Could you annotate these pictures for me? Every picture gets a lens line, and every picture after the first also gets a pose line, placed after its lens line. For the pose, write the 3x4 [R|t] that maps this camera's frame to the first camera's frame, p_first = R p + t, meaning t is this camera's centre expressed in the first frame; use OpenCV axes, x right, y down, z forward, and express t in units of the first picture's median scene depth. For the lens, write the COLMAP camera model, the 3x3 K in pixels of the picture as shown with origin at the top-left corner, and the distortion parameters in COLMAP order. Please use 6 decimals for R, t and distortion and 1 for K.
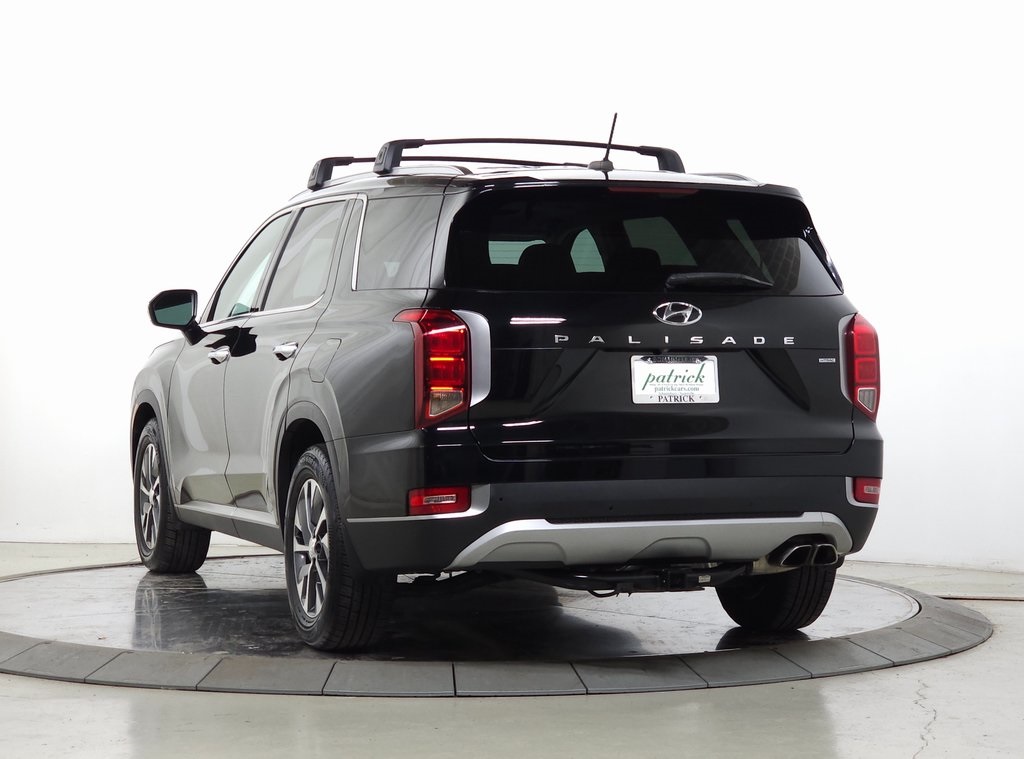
lens RADIAL K [[2376.6, 0, 511.4], [0, 2376.6, 377.4], [0, 0, 1]] dist [-0.234872, 0.000000]
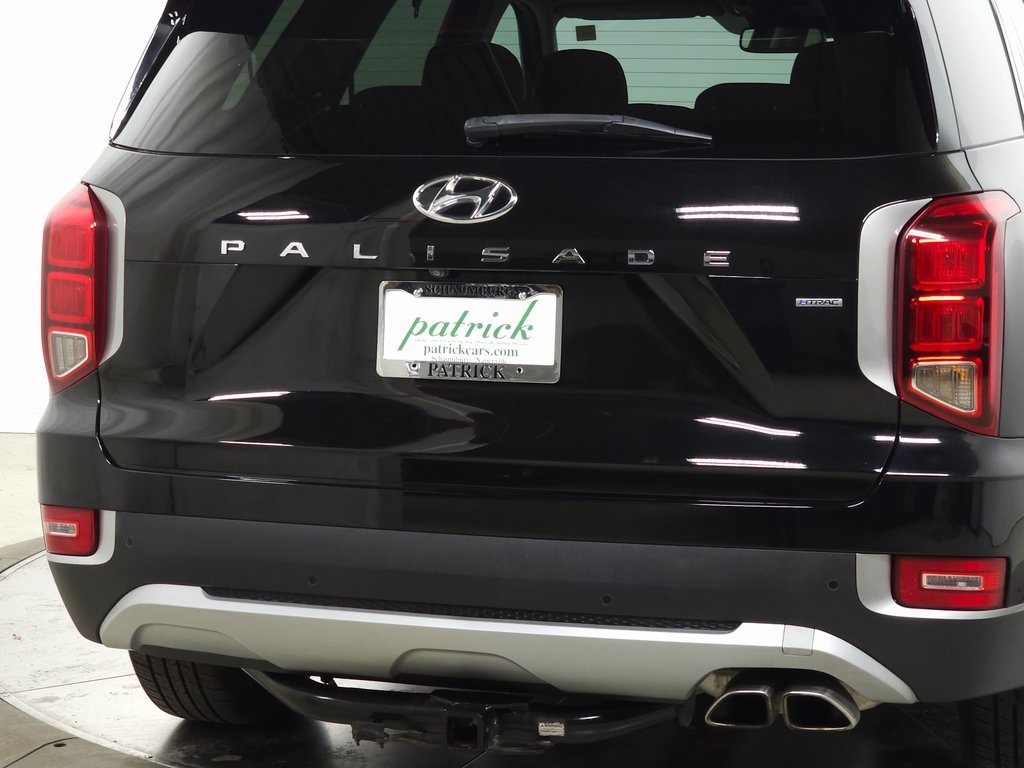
lens RADIAL K [[2376.6, 0, 507.1], [0, 2376.6, 381.7], [0, 0, 1]] dist [-0.234872, 0.000000]
pose [[0.802166, 0.073998, -0.592498, 0.363730], [-0.007783, 0.993503, 0.113543, -0.044248], [0.597050, -0.086469, 0.797530, 0.602986]]
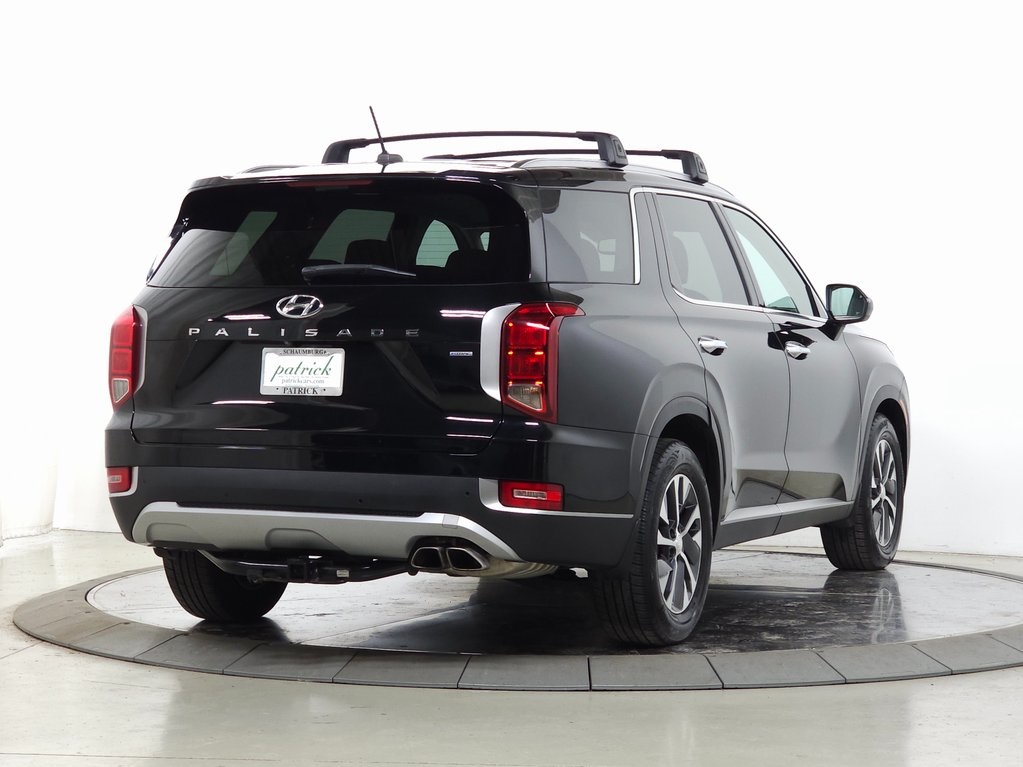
lens RADIAL K [[2374.2, 0, 514.5], [0, 2374.2, 385.1], [0, 0, 1]] dist [-0.234872, 0.000000]
pose [[0.727311, 0.017514, -0.686085, 0.812313], [-0.013797, 0.999845, 0.010898, -0.005533], [0.686169, 0.001540, 0.727440, 0.327831]]
